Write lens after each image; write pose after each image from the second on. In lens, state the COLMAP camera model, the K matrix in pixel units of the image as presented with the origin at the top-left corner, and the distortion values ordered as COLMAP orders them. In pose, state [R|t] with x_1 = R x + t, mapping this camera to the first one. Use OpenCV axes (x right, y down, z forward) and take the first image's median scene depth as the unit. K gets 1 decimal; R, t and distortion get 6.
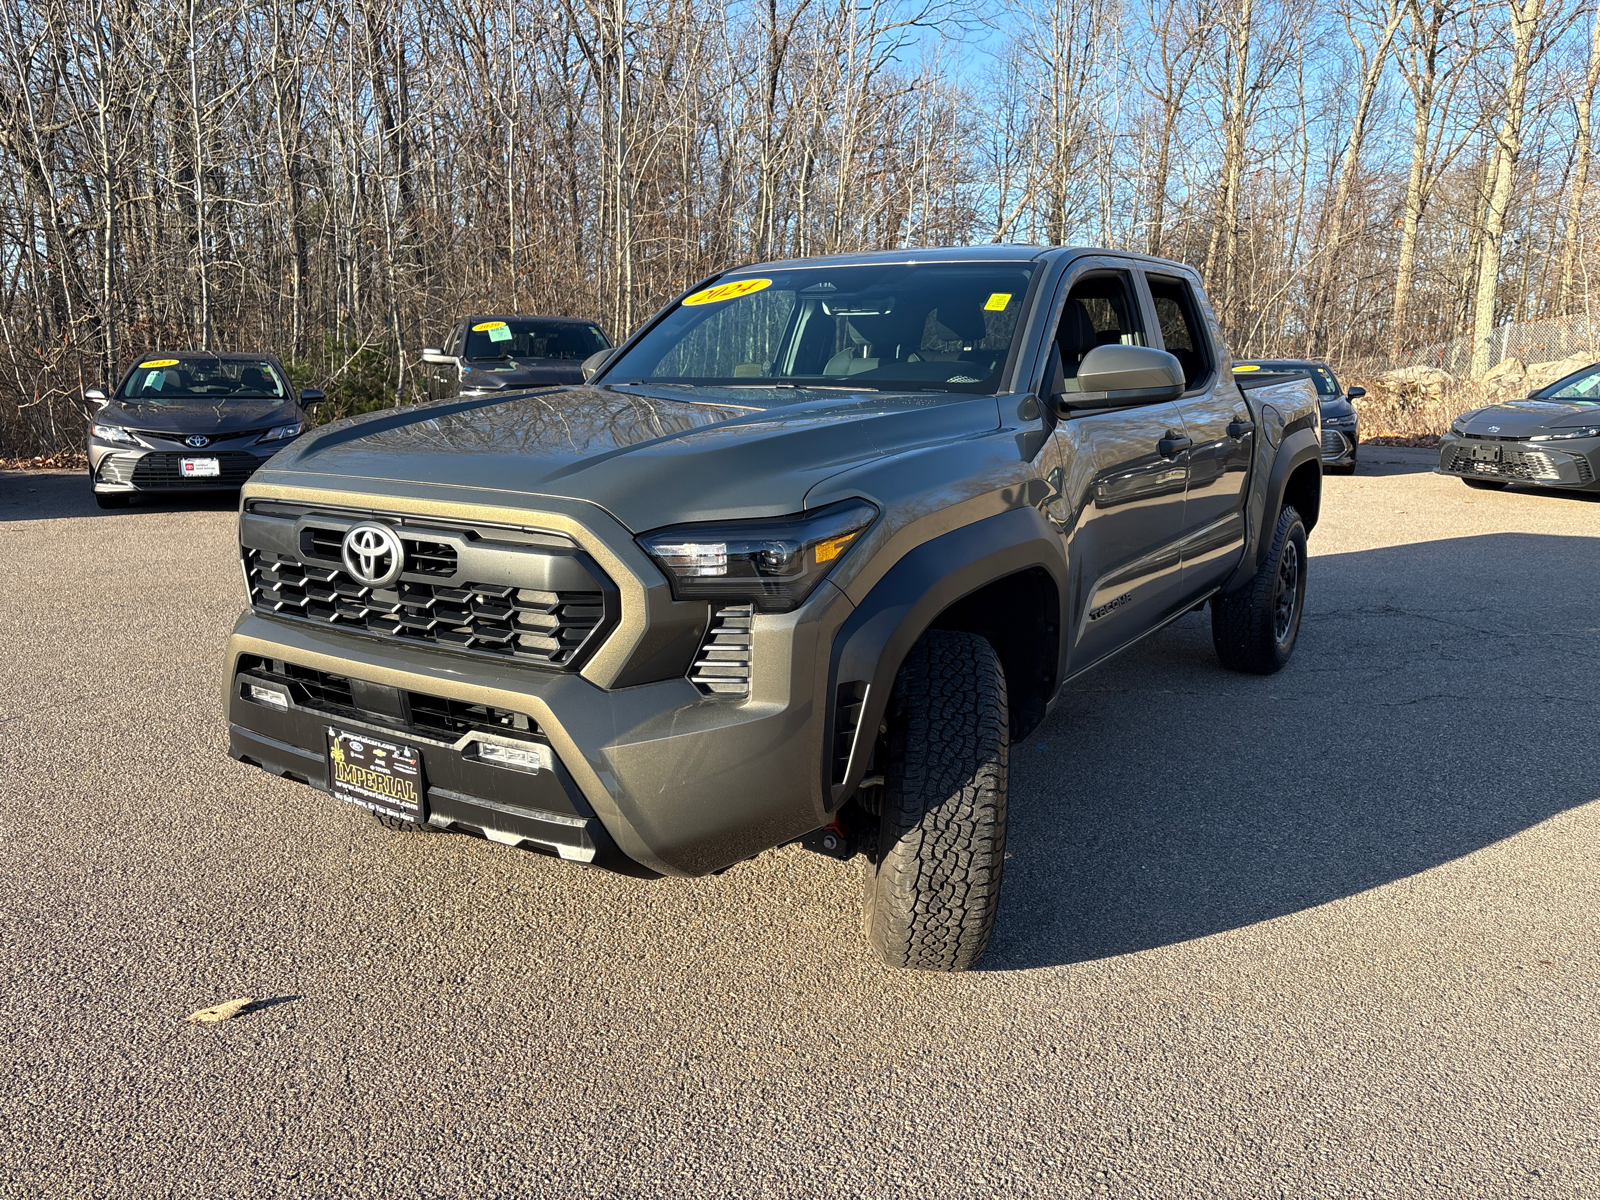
lens RADIAL K [[1251.4, 0, 789.2], [0, 1251.4, 594.6], [0, 0, 1]] dist [0.028437, -0.006566]
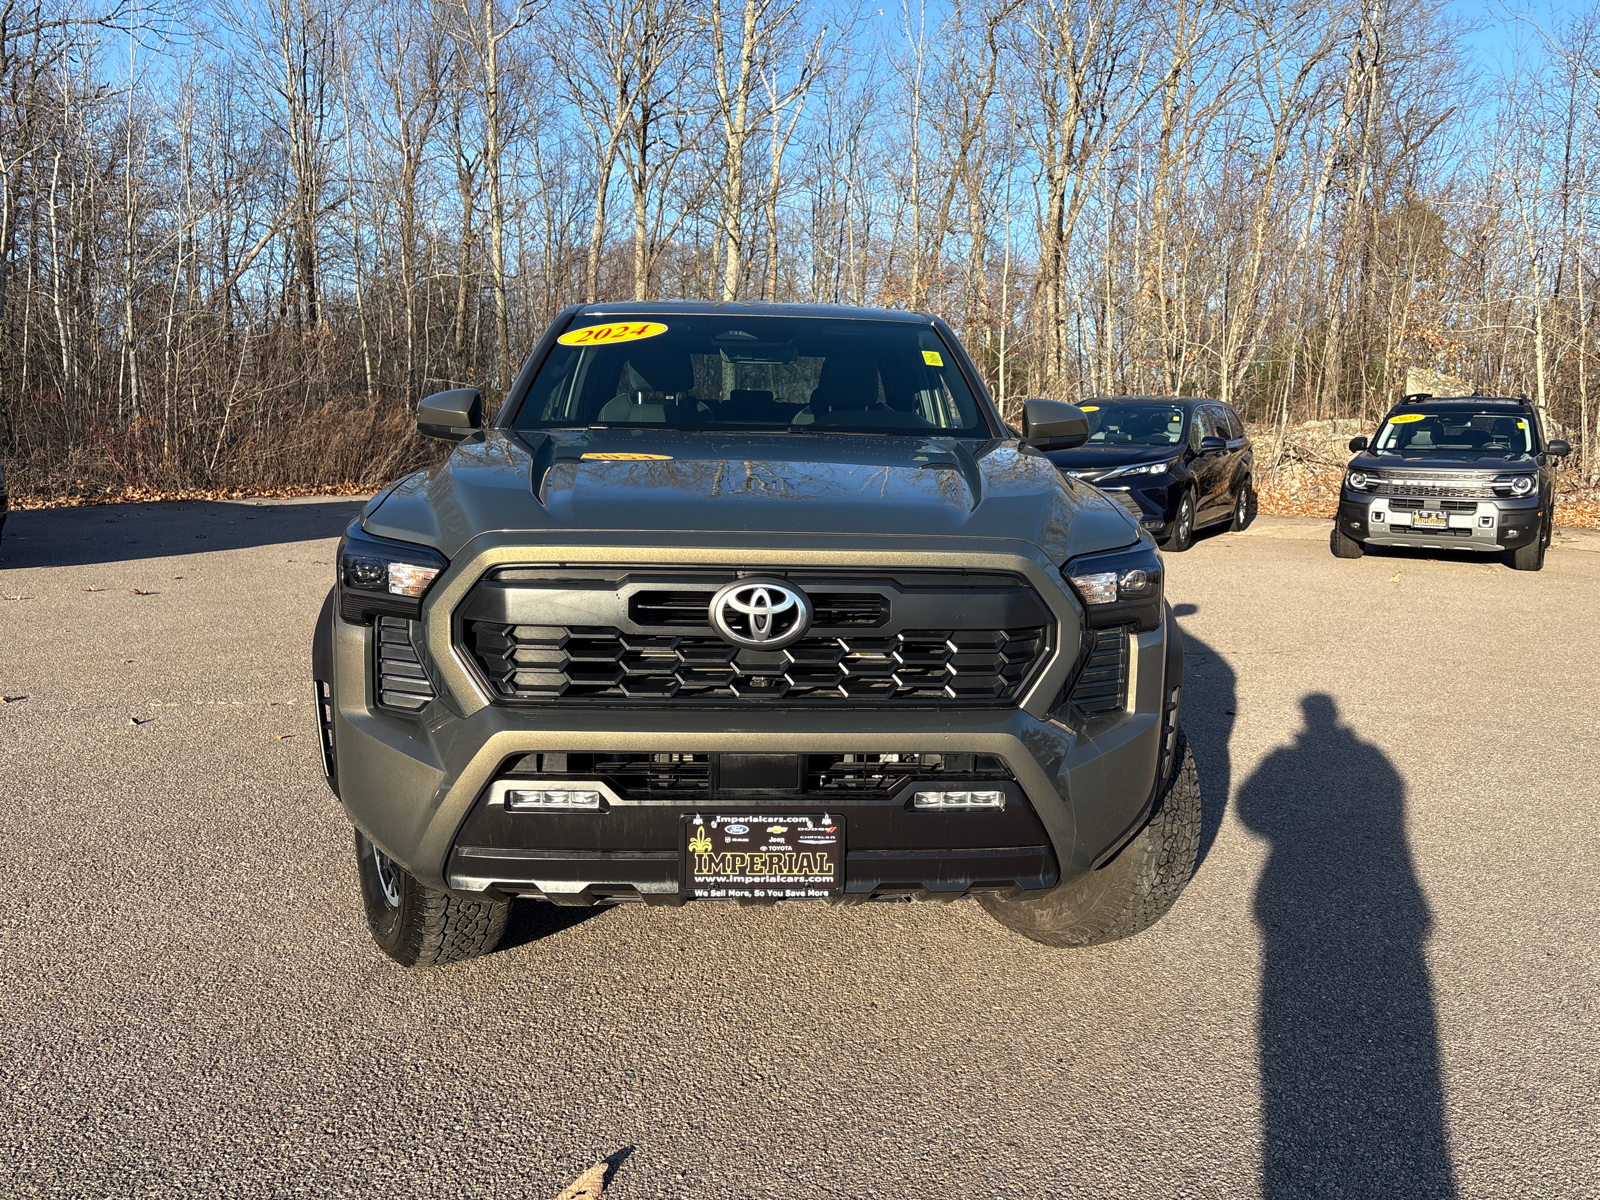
lens RADIAL K [[1291.4, 0, 799.9], [0, 1291.4, 580.8], [0, 0, 1]] dist [0.041081, -0.002139]
pose [[0.796673, -0.066607, 0.600729, -0.864362], [0.100179, 0.994714, -0.022564, -0.031022], [-0.596051, 0.078157, 0.799134, 0.224566]]
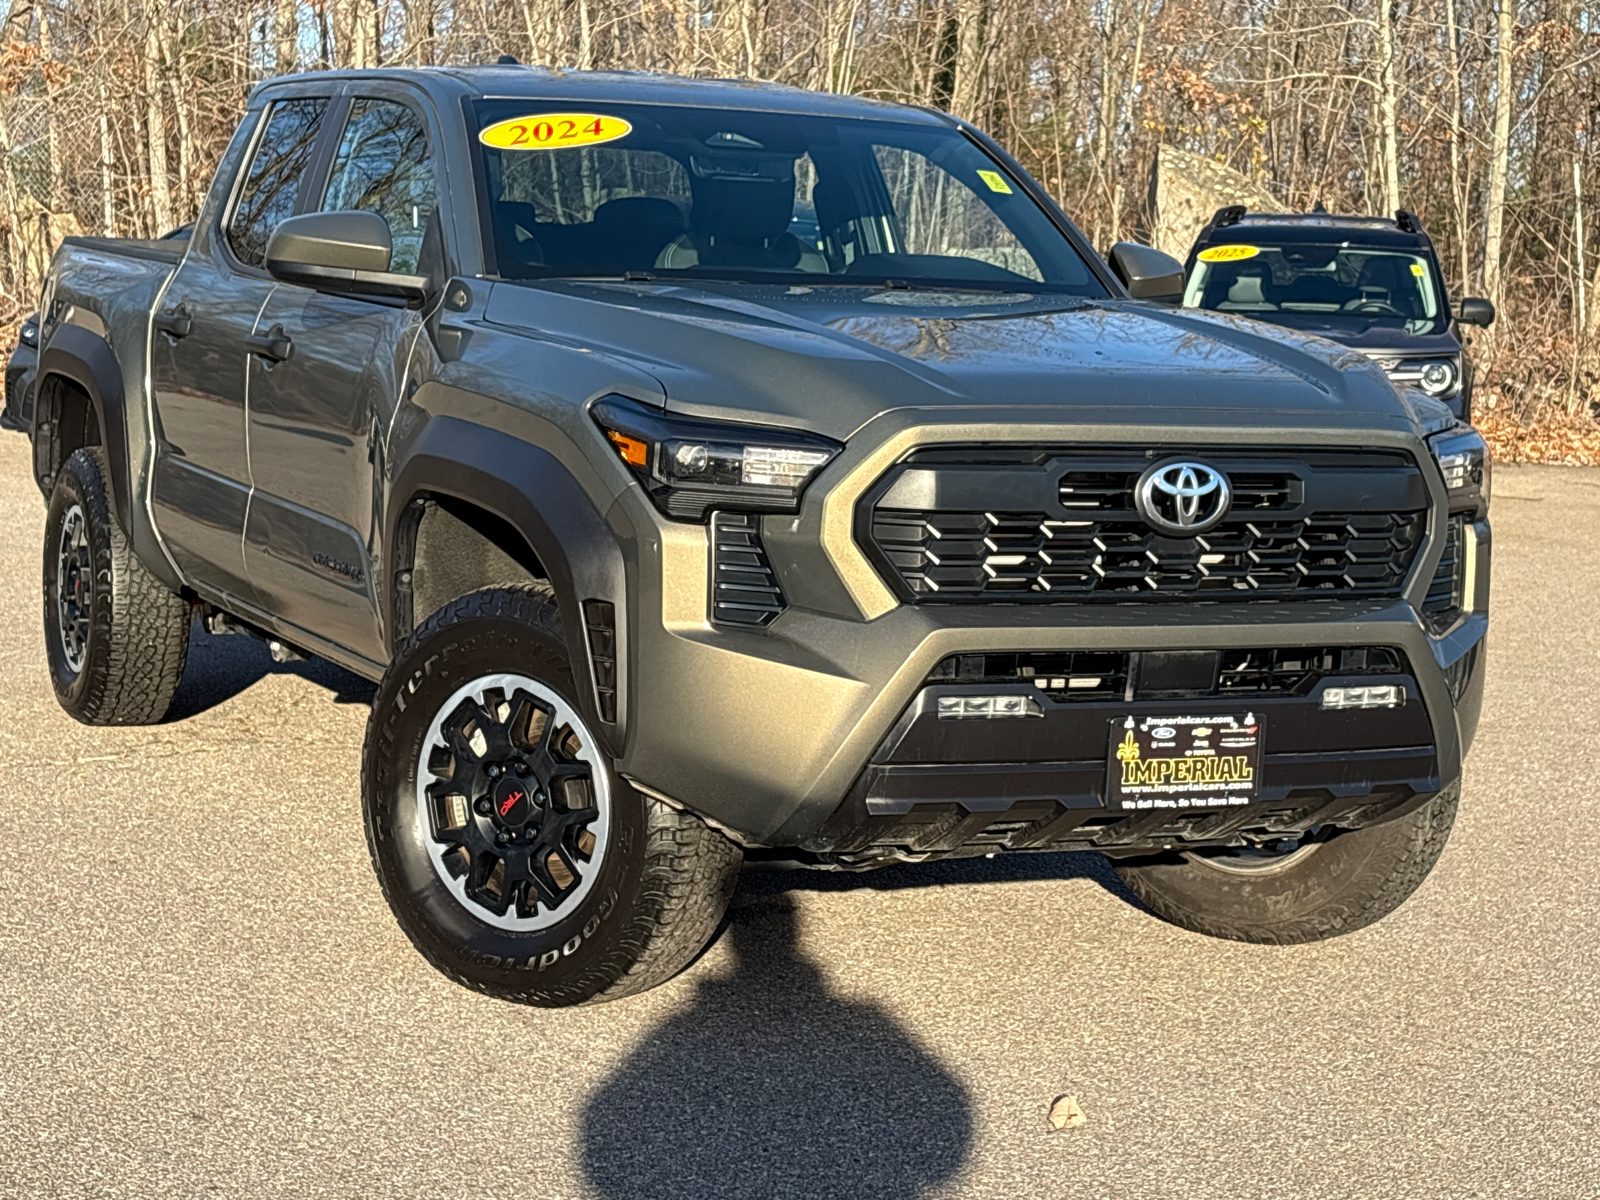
lens RADIAL K [[3377.9, 0, 800.0], [0, 3377.9, 600.0], [0, 0, 1]] dist [0.234929, -1.331568]
pose [[0.500257, -0.075340, 0.862593, -2.395485], [0.127341, 0.991777, 0.012772, -0.023875], [-0.856462, 0.103454, 0.505737, 0.078983]]
